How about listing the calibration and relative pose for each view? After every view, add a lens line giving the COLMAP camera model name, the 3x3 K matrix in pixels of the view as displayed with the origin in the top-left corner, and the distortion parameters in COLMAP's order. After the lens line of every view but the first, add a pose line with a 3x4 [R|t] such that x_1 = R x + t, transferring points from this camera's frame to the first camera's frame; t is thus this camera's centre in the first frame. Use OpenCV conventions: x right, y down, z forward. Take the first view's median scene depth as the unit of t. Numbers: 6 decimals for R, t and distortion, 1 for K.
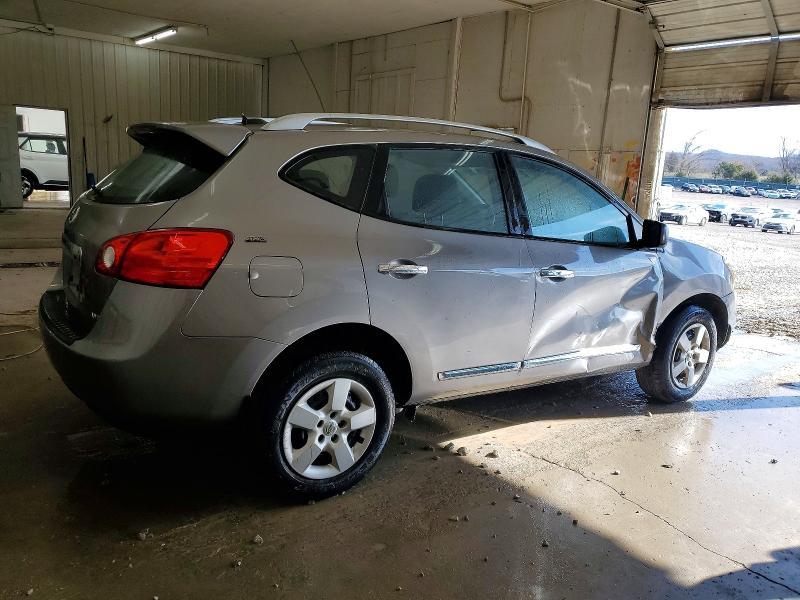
lens RADIAL K [[630.9, 0, 400.0], [0, 630.9, 300.0], [0, 0, 1]] dist [0.002579, 0.000802]
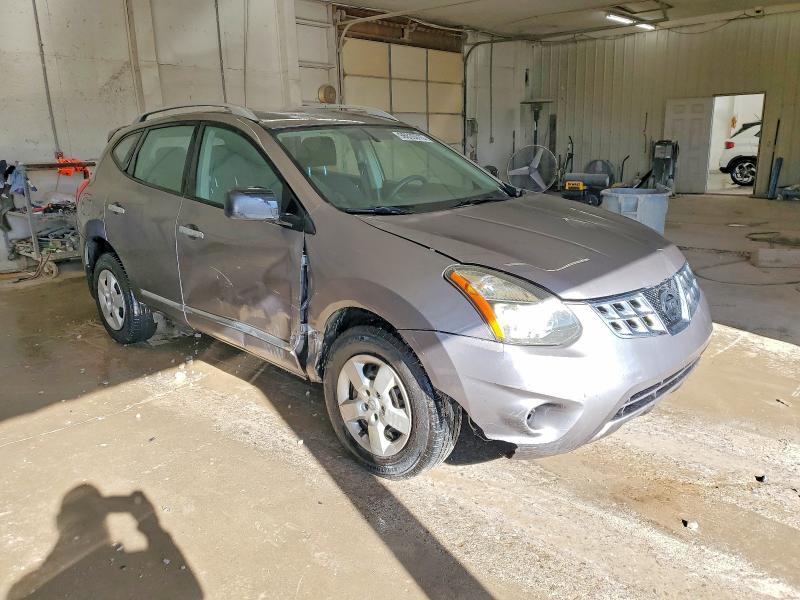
lens RADIAL K [[650.0, 0, 400.0], [0, 650.0, 300.0], [0, 0, 1]] dist [-0.001417, -0.003394]
pose [[0.180519, 0.175448, -0.967797, 0.400756], [-0.171887, 0.974448, 0.144592, -0.042845], [0.968436, 0.140250, 0.206063, 0.319144]]
